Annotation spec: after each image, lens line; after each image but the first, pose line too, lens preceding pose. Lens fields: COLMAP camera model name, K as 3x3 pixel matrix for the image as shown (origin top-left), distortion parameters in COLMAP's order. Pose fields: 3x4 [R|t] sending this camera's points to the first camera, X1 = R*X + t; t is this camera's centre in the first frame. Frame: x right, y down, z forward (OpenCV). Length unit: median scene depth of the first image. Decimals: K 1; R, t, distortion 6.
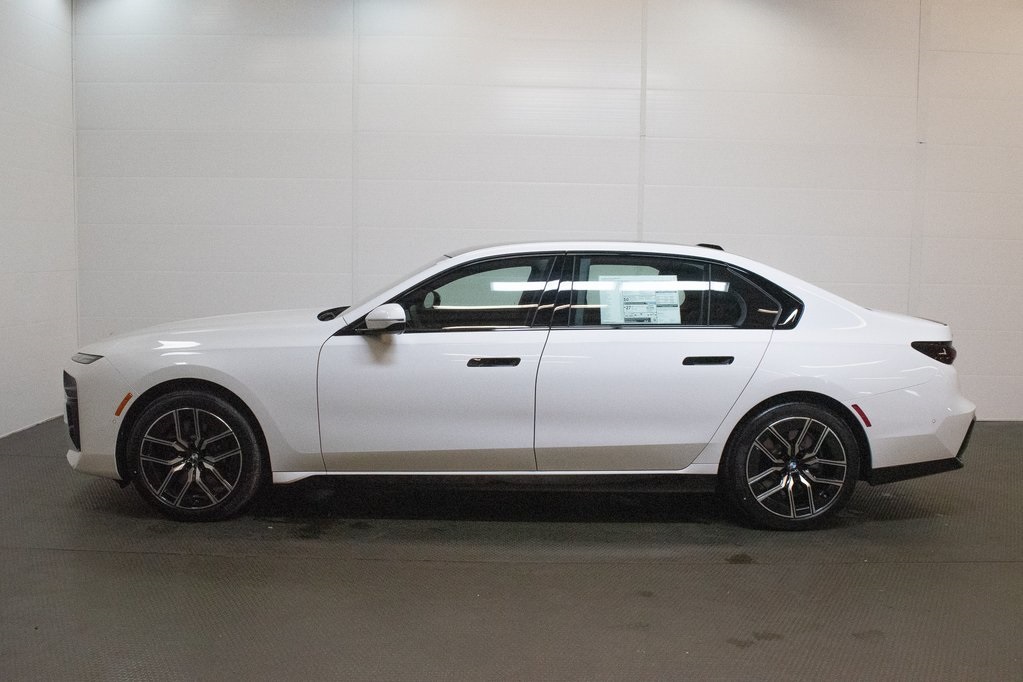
lens RADIAL K [[868.7, 0, 510.5], [0, 868.7, 337.0], [0, 0, 1]] dist [-0.100031, -0.008173]
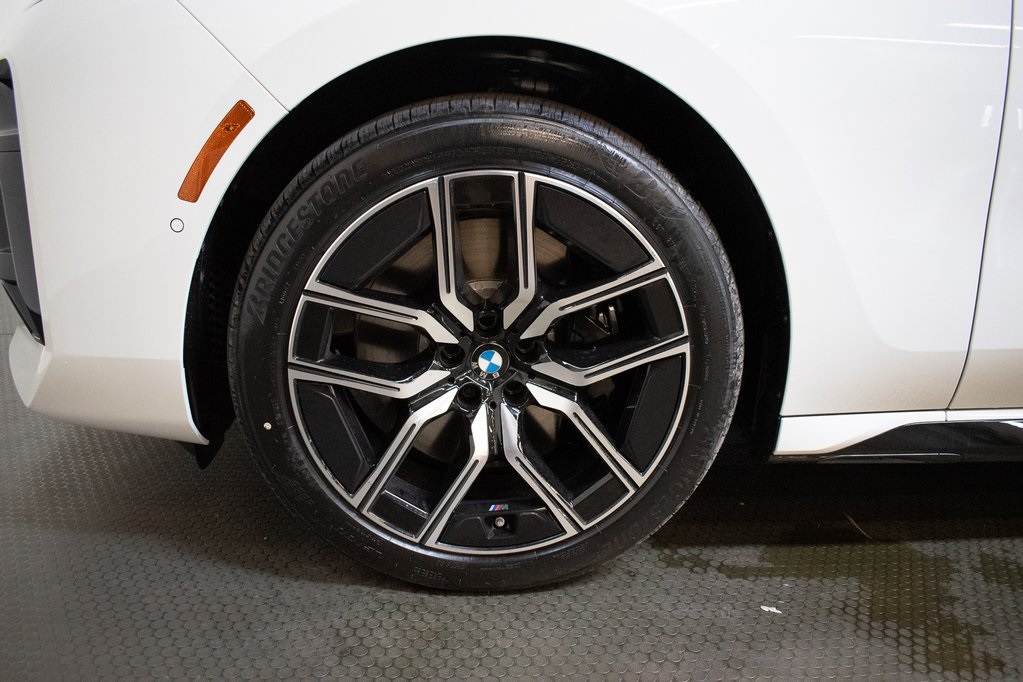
lens RADIAL K [[787.7, 0, 513.8], [0, 787.7, 343.9], [0, 0, 1]] dist [-0.110415, 0.015374]
pose [[0.998395, 0.009637, 0.055807, -0.379686], [-0.019196, 0.984666, 0.173393, 0.092301], [-0.053281, -0.174186, 0.983270, 0.767169]]
